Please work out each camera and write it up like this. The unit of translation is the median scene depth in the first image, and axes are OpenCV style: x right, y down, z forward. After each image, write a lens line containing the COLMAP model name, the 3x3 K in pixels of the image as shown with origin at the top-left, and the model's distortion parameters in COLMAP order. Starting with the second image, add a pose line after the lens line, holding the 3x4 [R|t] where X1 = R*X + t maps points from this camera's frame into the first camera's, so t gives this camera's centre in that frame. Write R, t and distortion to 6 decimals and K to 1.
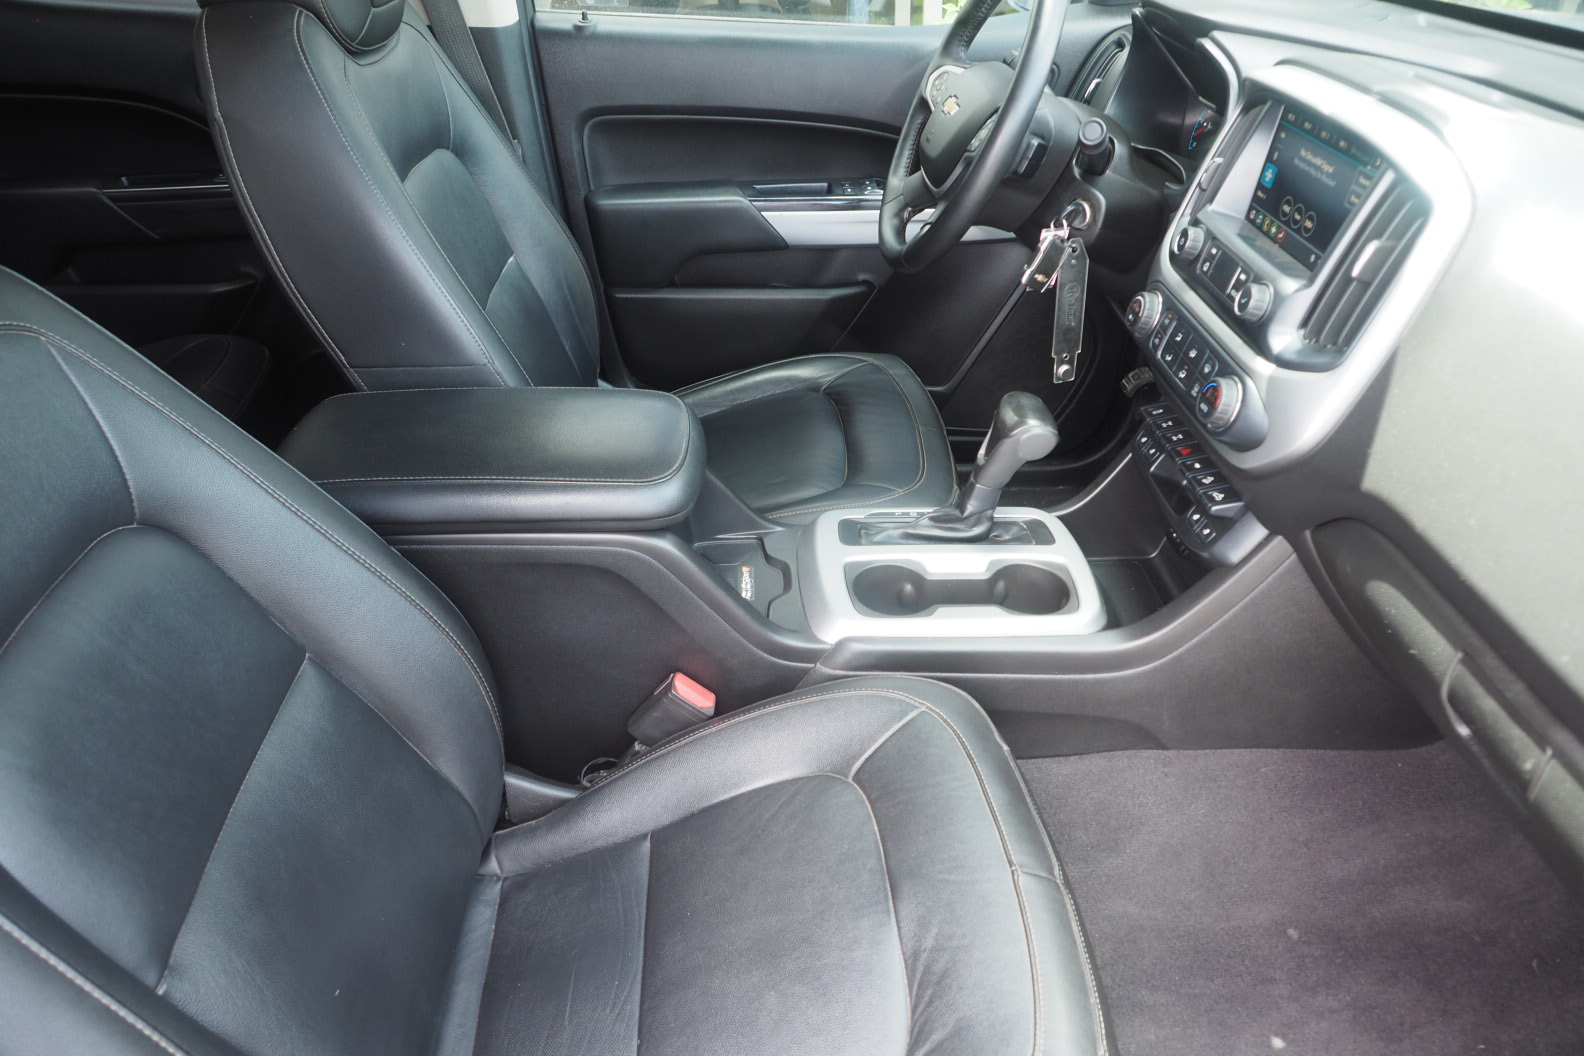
lens RADIAL K [[1113.7, 0, 800.1], [0, 1113.7, 523.4], [0, 0, 1]] dist [-0.028822, 0.001013]
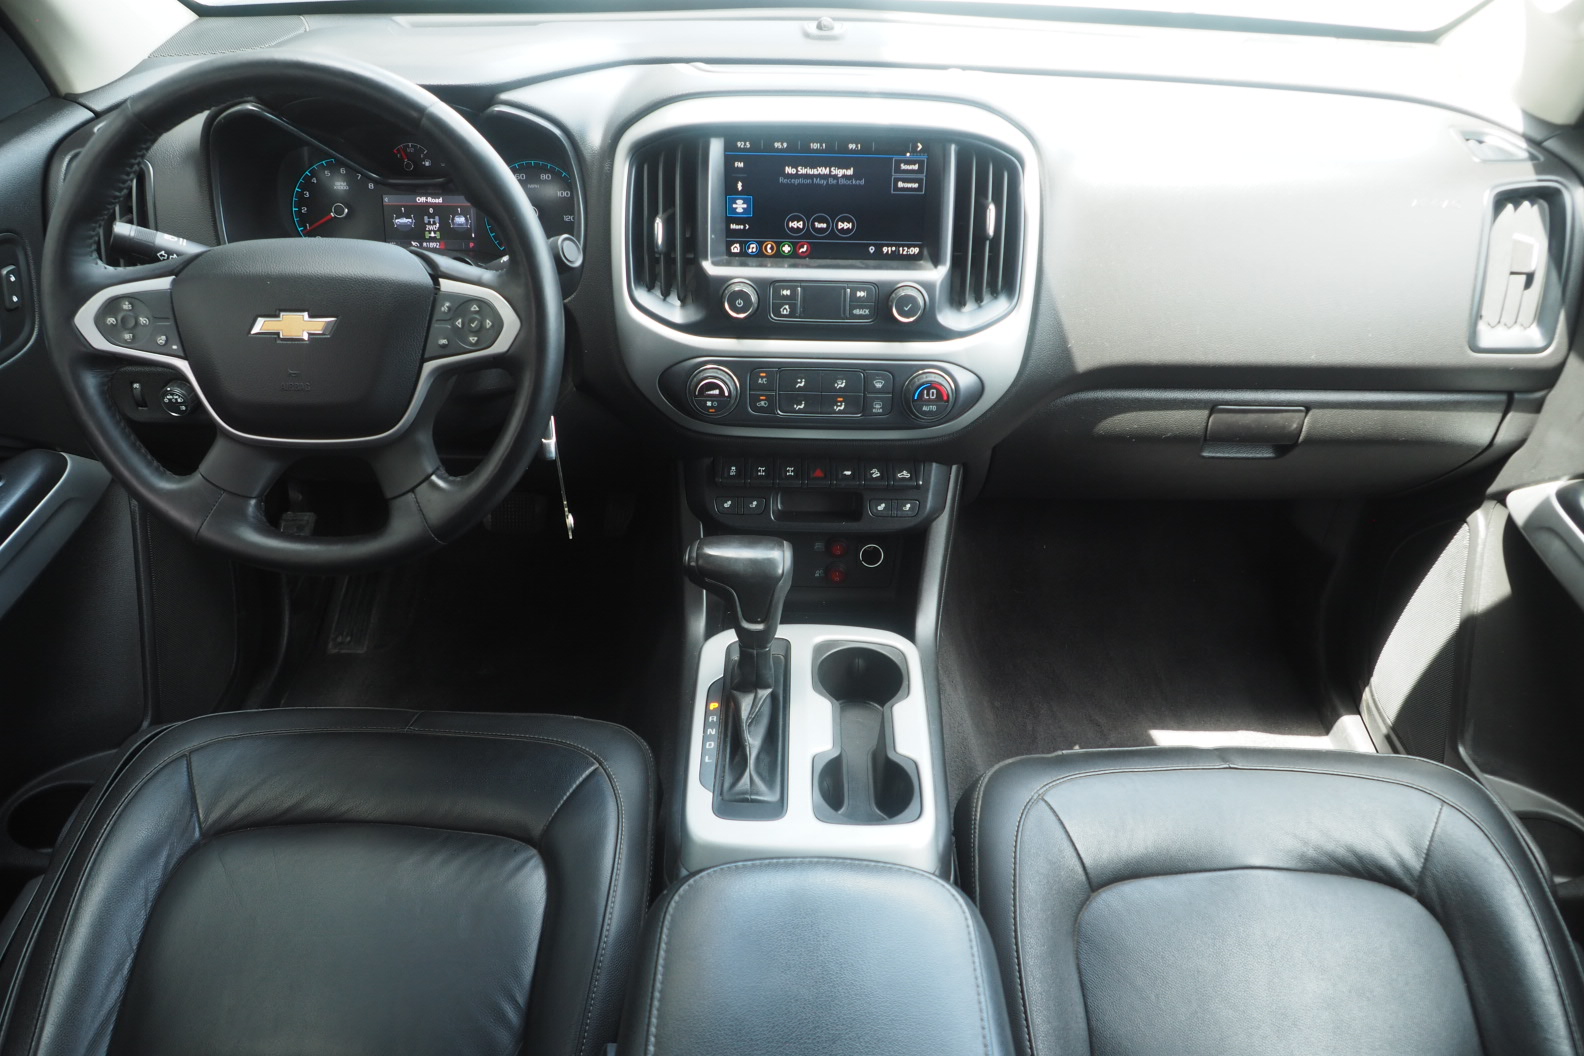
lens RADIAL K [[1113.7, 0, 800.1], [0, 1113.7, 523.4], [0, 0, 1]] dist [-0.028822, 0.001013]
pose [[0.074019, -0.596043, 0.799534, -0.523671], [0.527636, 0.703731, 0.475776, -0.558970], [-0.846240, 0.386646, 0.366583, 0.707916]]
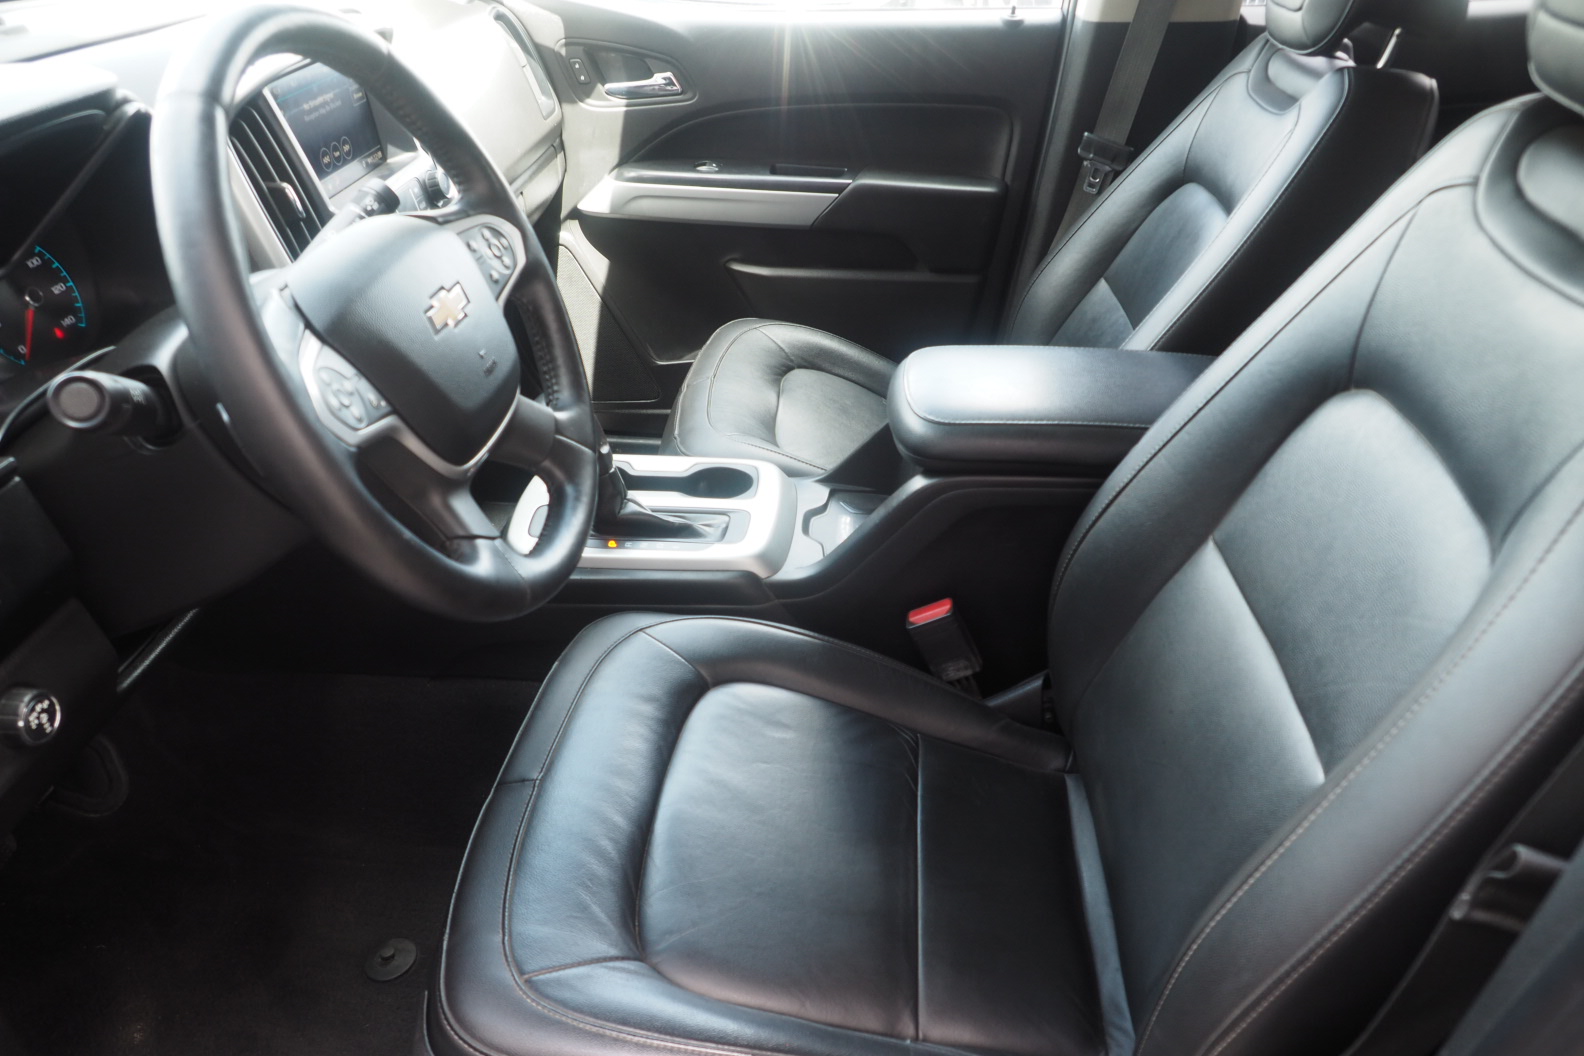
lens RADIAL K [[1113.7, 0, 800.1], [0, 1113.7, 523.4], [0, 0, 1]] dist [-0.028822, 0.001013]
pose [[-0.990623, -0.101561, 0.091382, -0.115489], [0.039640, 0.426434, 0.903650, -1.013852], [-0.130744, 0.898799, -0.418409, 1.621544]]
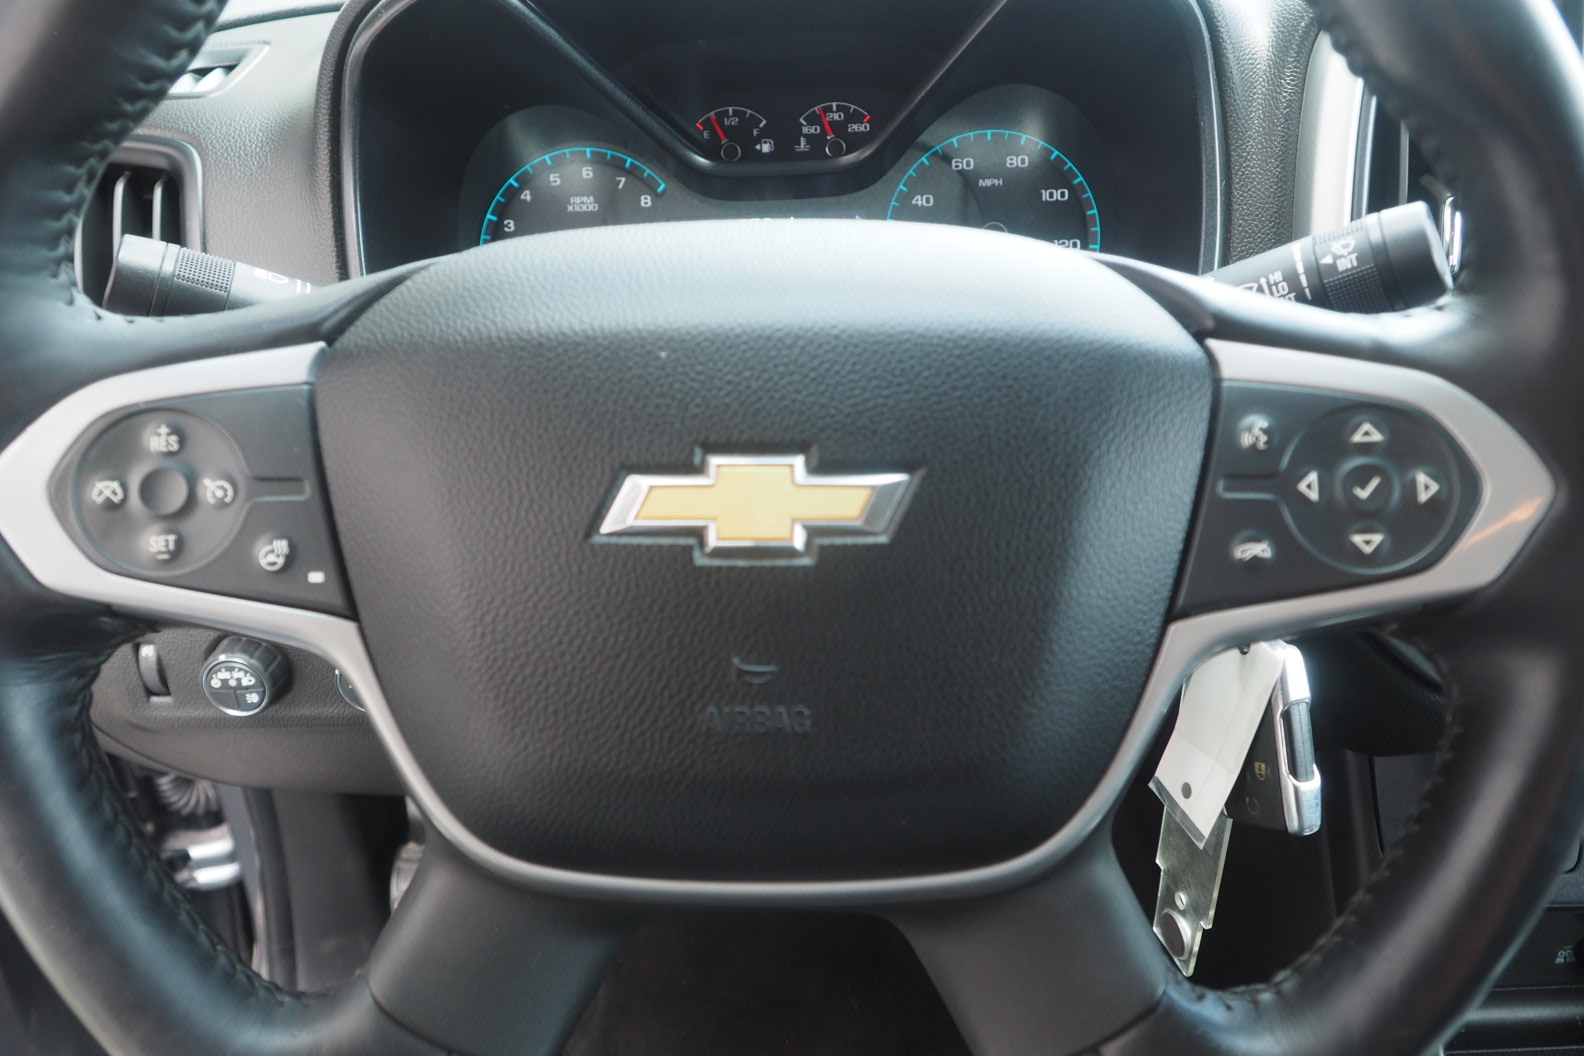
lens RADIAL K [[1187.3, 0, 781.7], [0, 1187.3, 530.7], [0, 0, 1]] dist [0.000449, -0.001177]
pose [[0.081148, -0.492130, 0.866731, -0.041376], [0.544556, 0.750226, 0.374994, -0.556113], [-0.834790, 0.441553, 0.328871, 1.171600]]
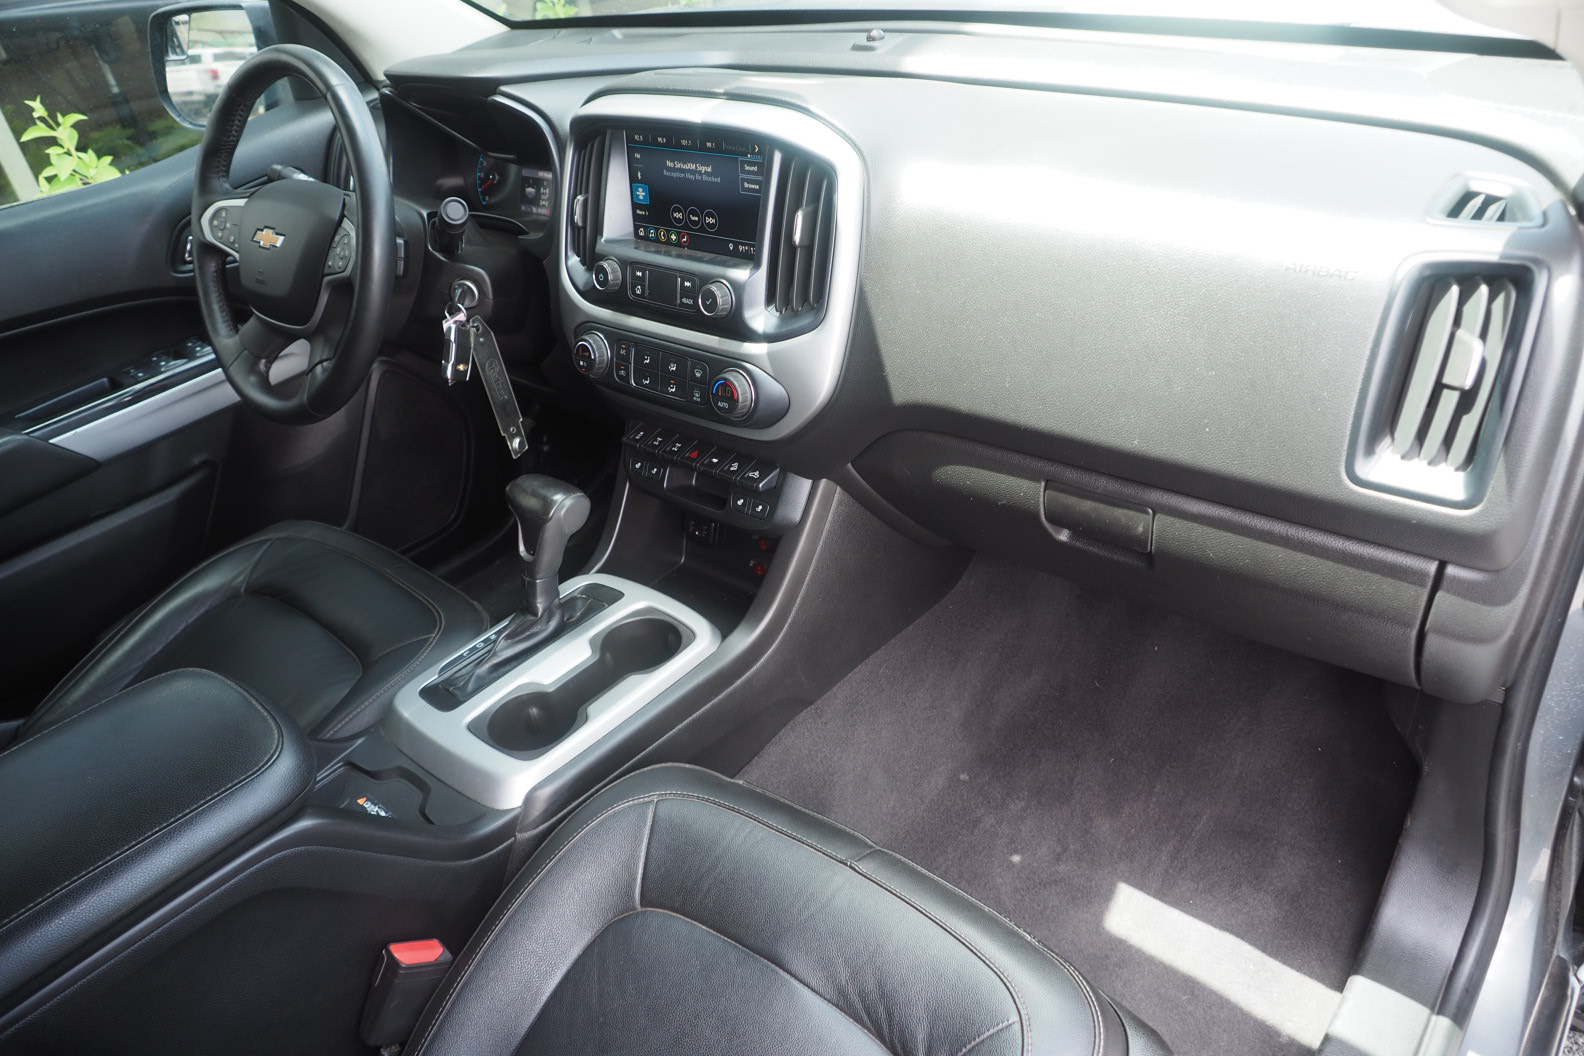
lens RADIAL K [[1113.7, 0, 800.1], [0, 1113.7, 523.4], [0, 0, 1]] dist [-0.028822, 0.001013]
pose [[0.681916, -0.462564, 0.566591, -0.232117], [0.488049, 0.864725, 0.118573, -0.090574], [-0.544793, 0.195667, 0.815423, 0.097397]]
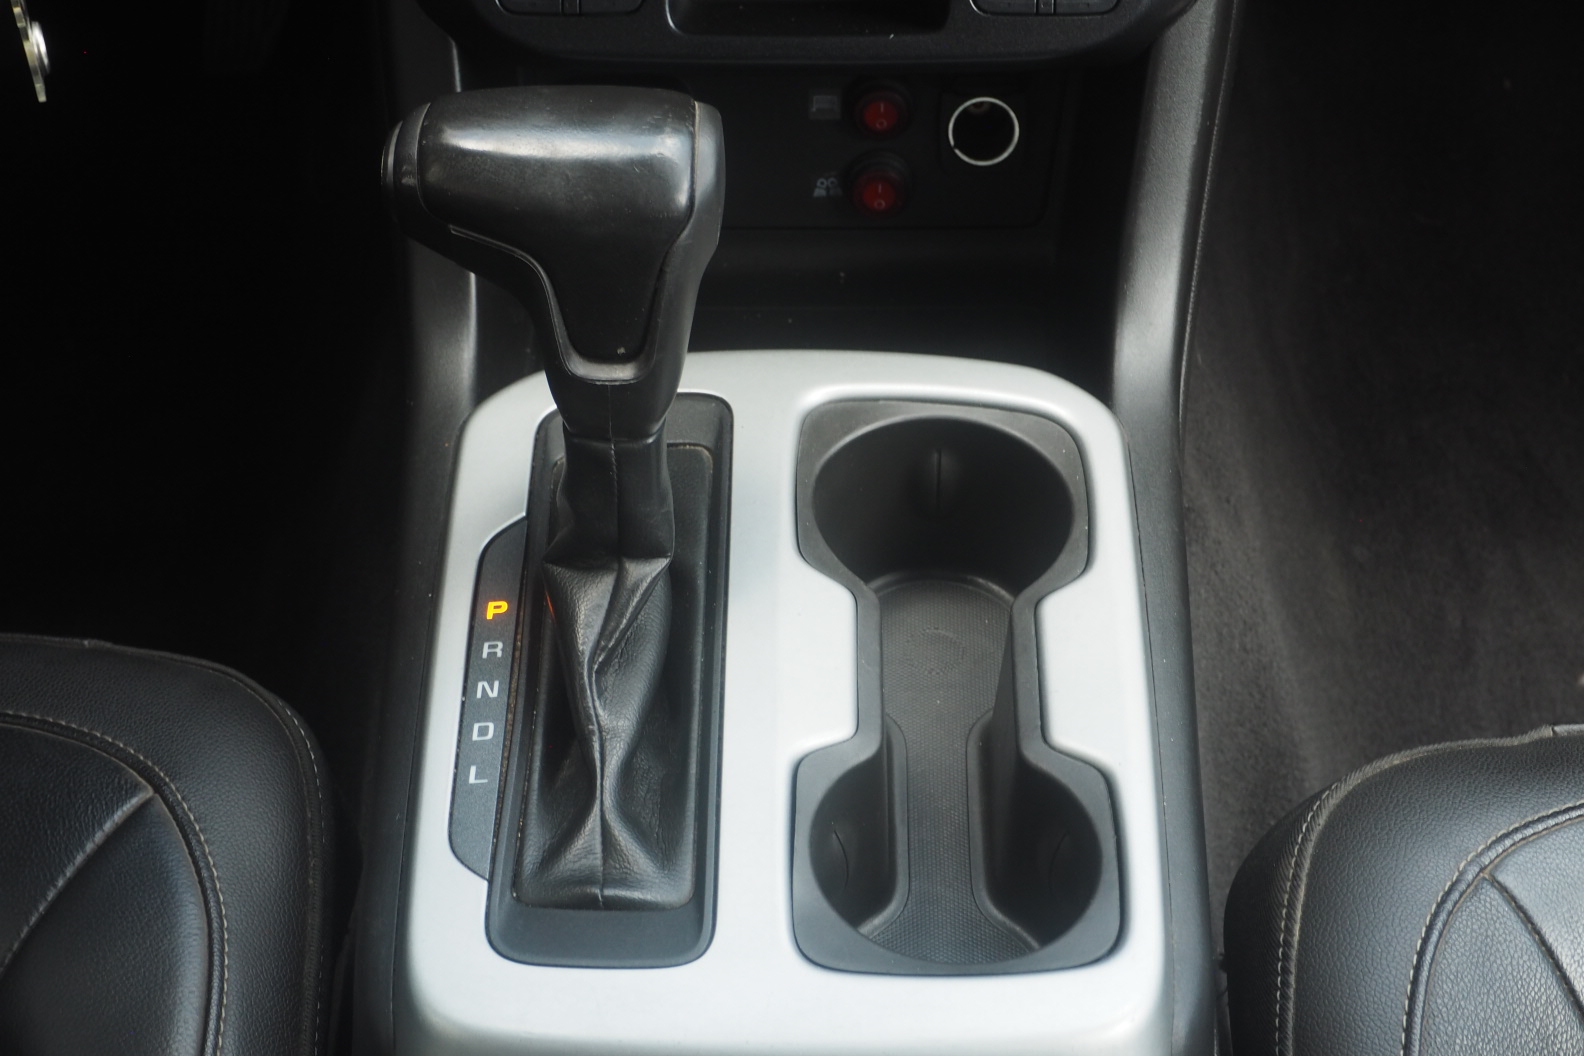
lens RADIAL K [[2960.7, 0, 792.0], [0, 2960.7, 528.0], [0, 0, 1]] dist [-0.011552, 0.054009]
pose [[0.075469, -0.728120, 0.681282, -0.401706], [0.546451, 0.601701, 0.582535, -0.486604], [-0.834084, 0.328324, 0.443292, 0.733676]]
